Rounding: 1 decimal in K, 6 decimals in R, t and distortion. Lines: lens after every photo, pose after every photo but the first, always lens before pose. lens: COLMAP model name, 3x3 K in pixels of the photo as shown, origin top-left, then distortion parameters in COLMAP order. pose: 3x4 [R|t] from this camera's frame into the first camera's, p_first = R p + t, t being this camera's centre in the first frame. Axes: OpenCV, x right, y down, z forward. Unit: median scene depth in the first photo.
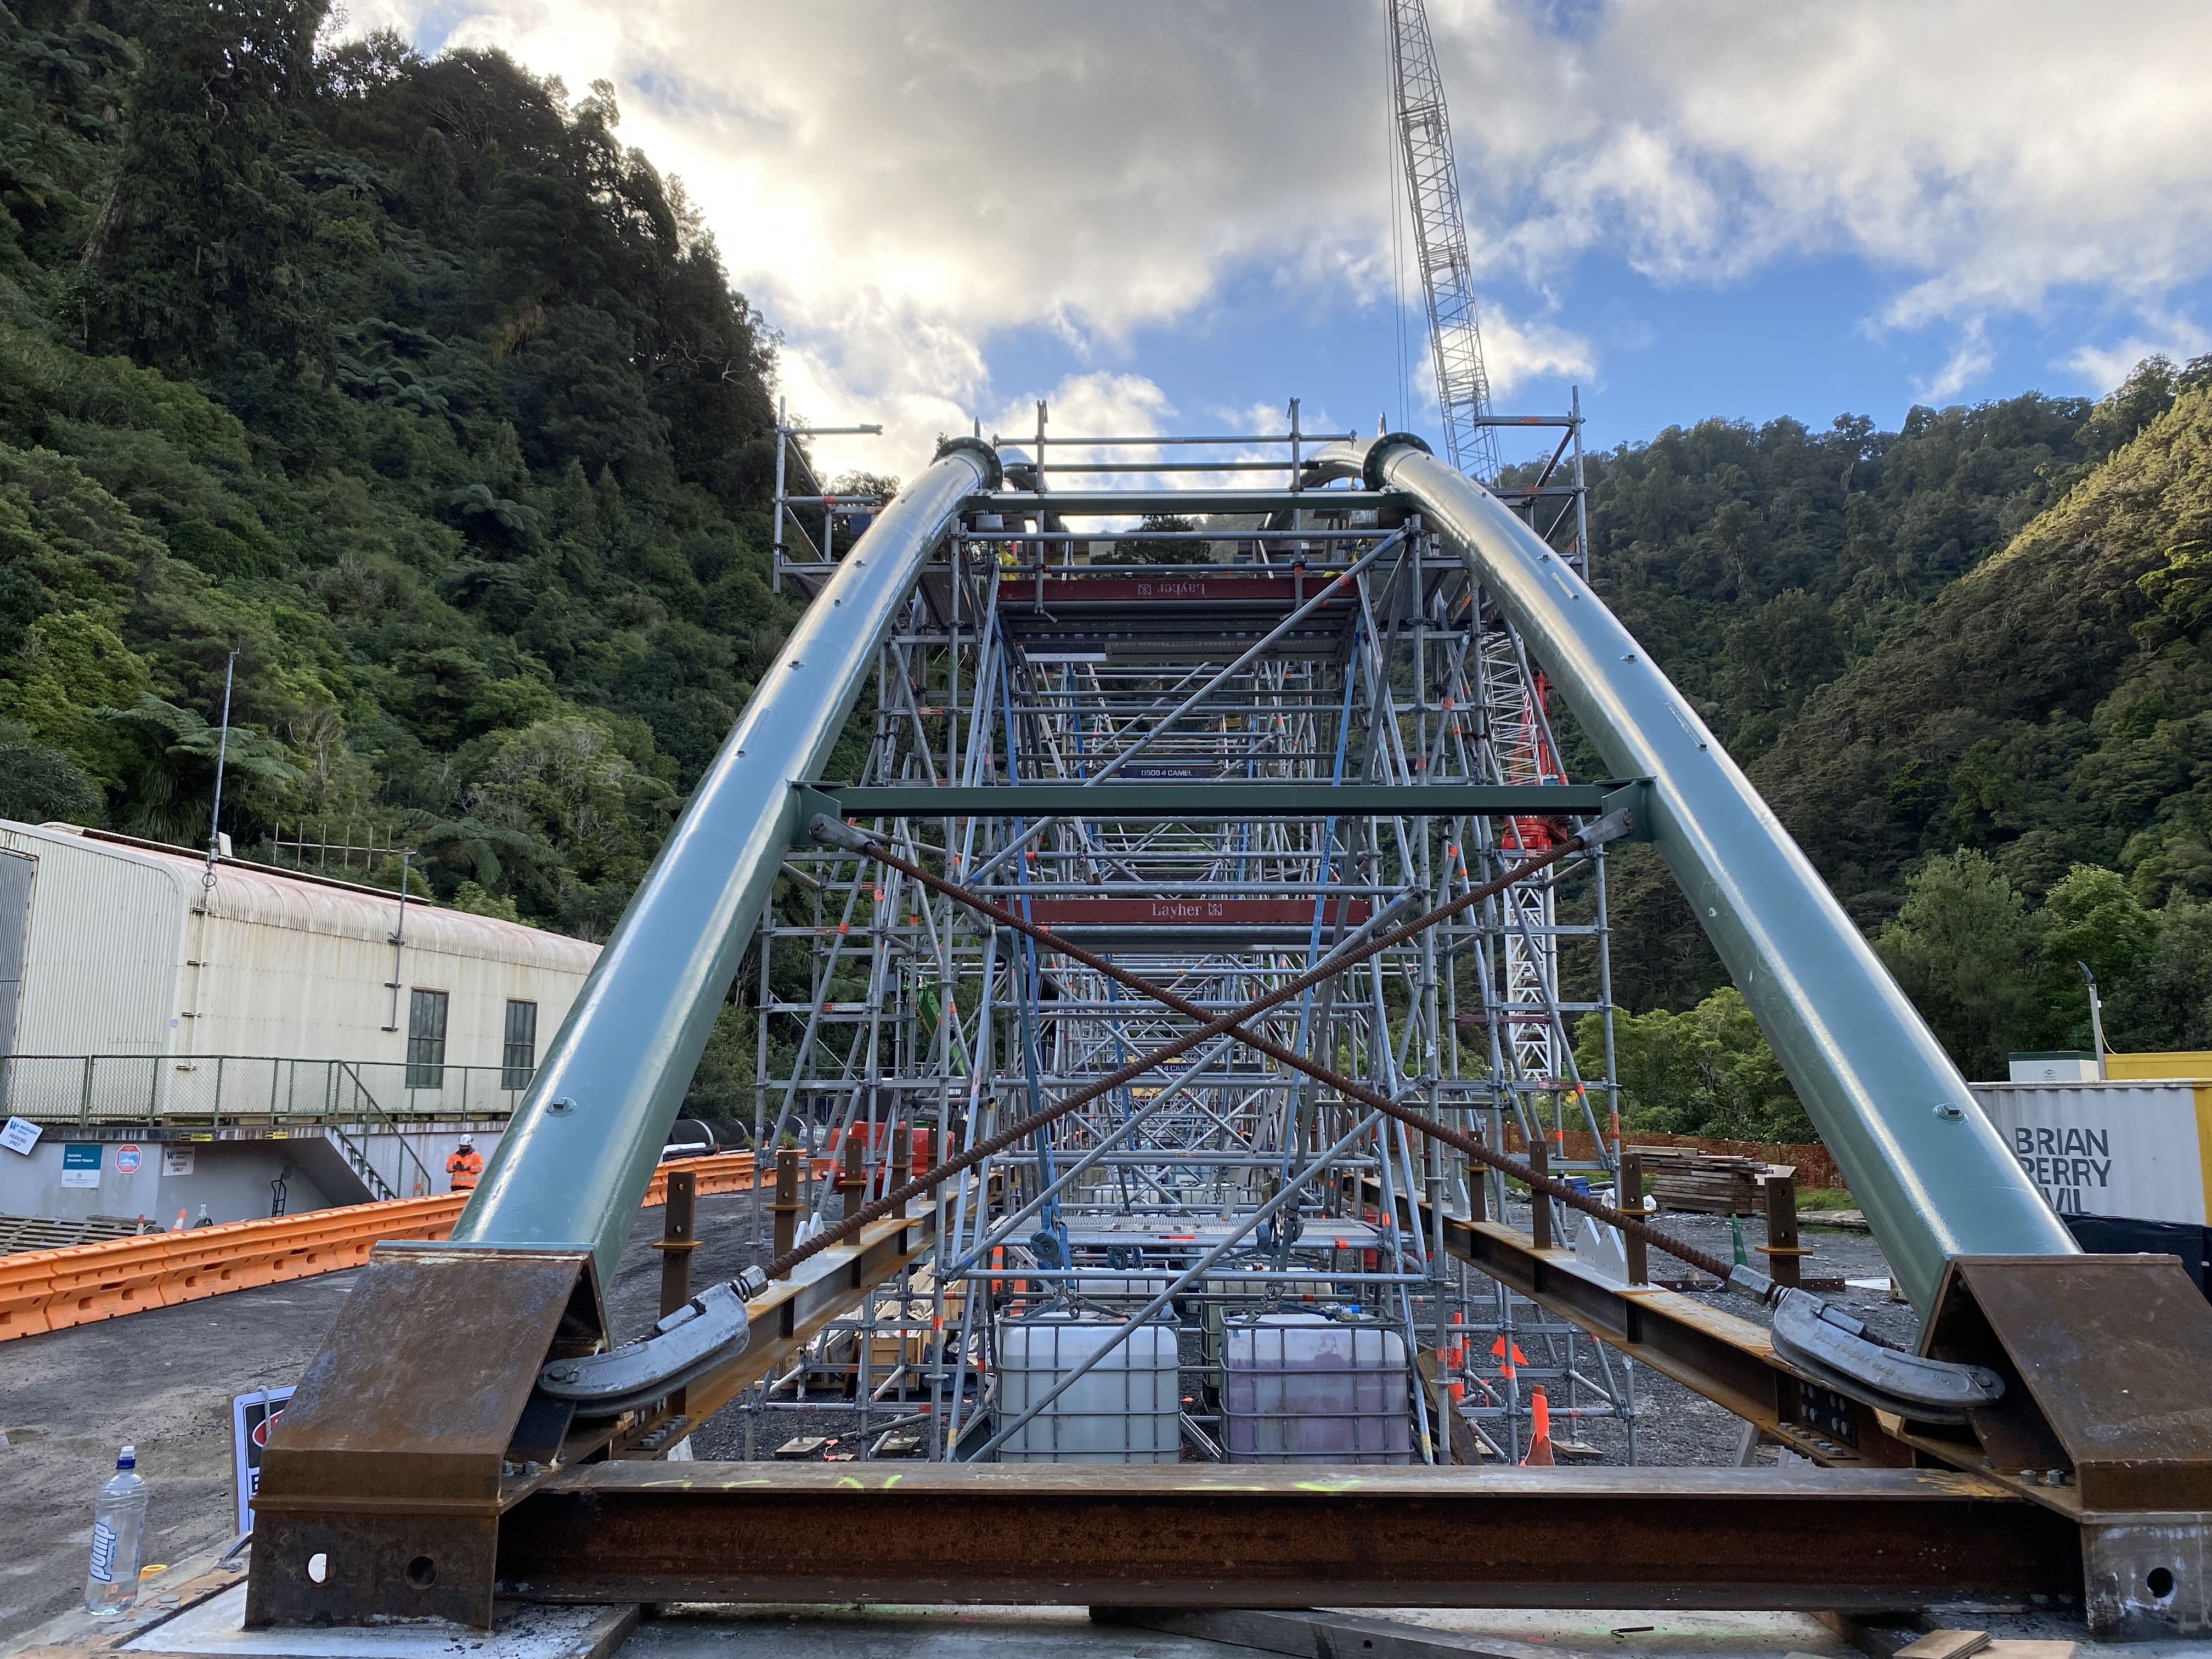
lens RADIAL K [[1700.1, 0, 1106.0], [0, 1700.1, 829.5], [0, 0, 1]] dist [0.038960, -0.014356]
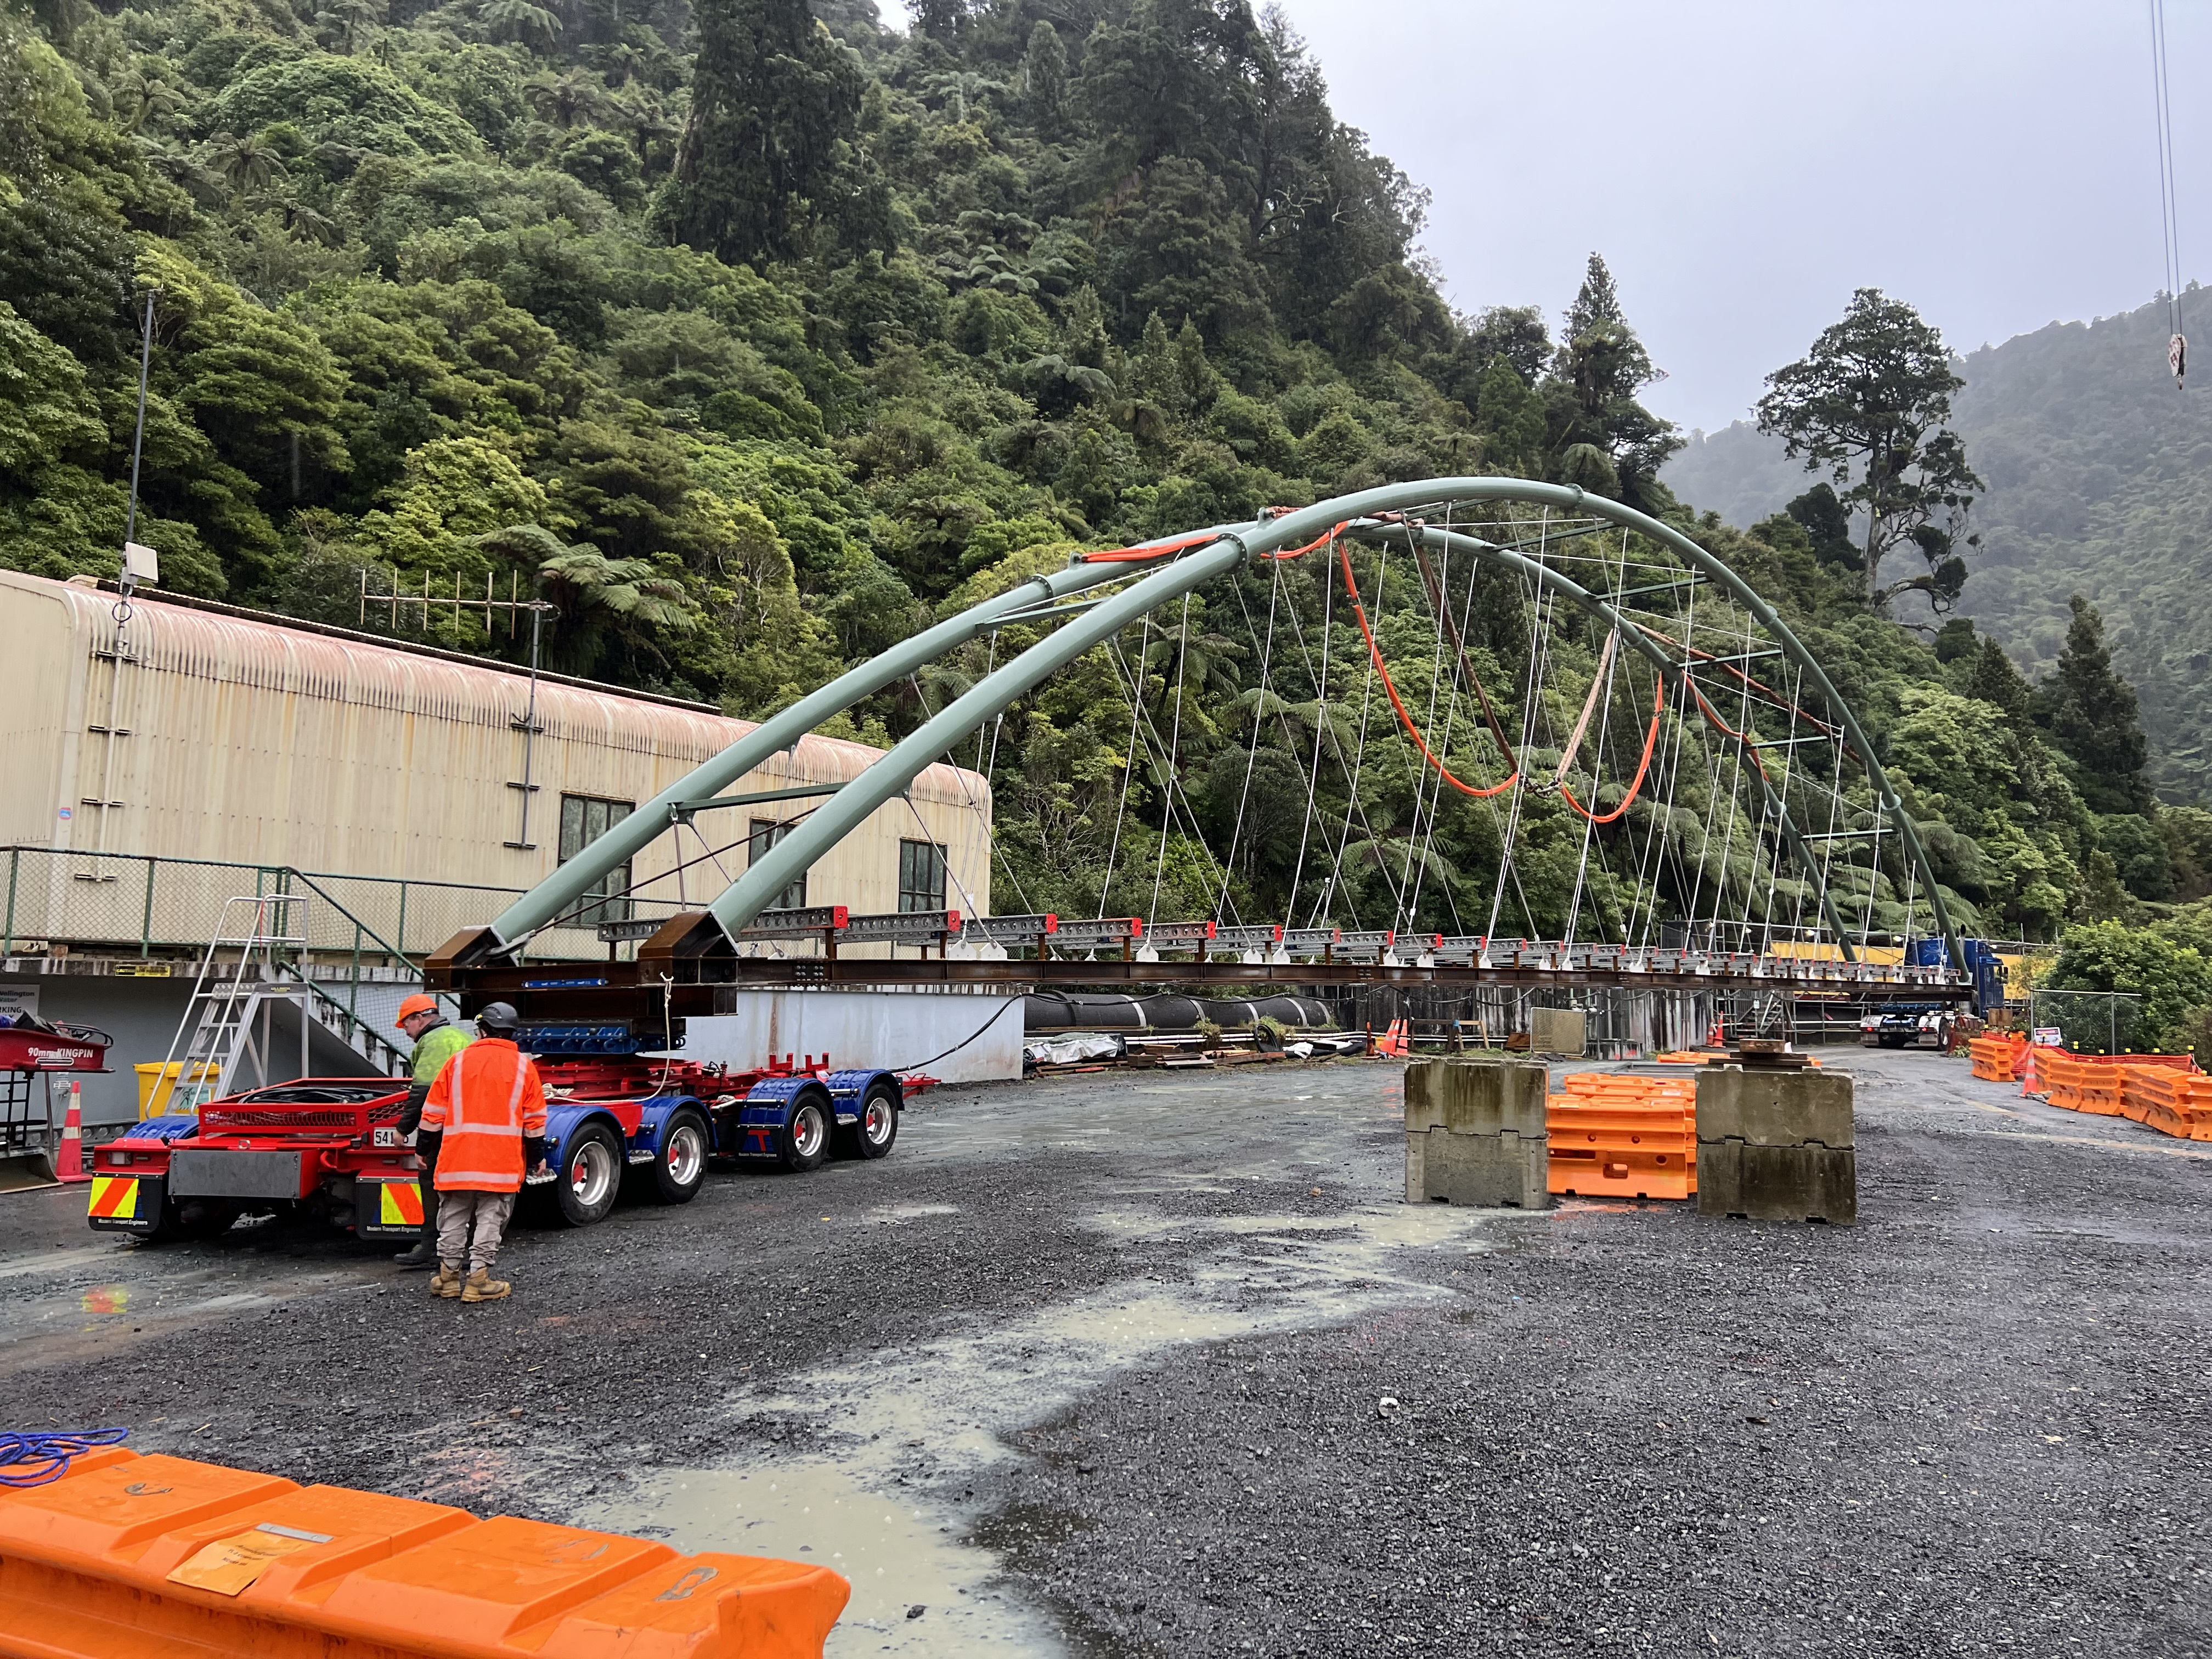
lens RADIAL K [[1700.1, 0, 1106.0], [0, 1700.1, 829.5], [0, 0, 1]] dist [0.038960, -0.014356]
pose [[0.915528, -0.035092, -0.400720, 0.037253], [0.055330, 0.997705, 0.039041, 0.035090], [0.398430, -0.057916, 0.915368, 0.161393]]
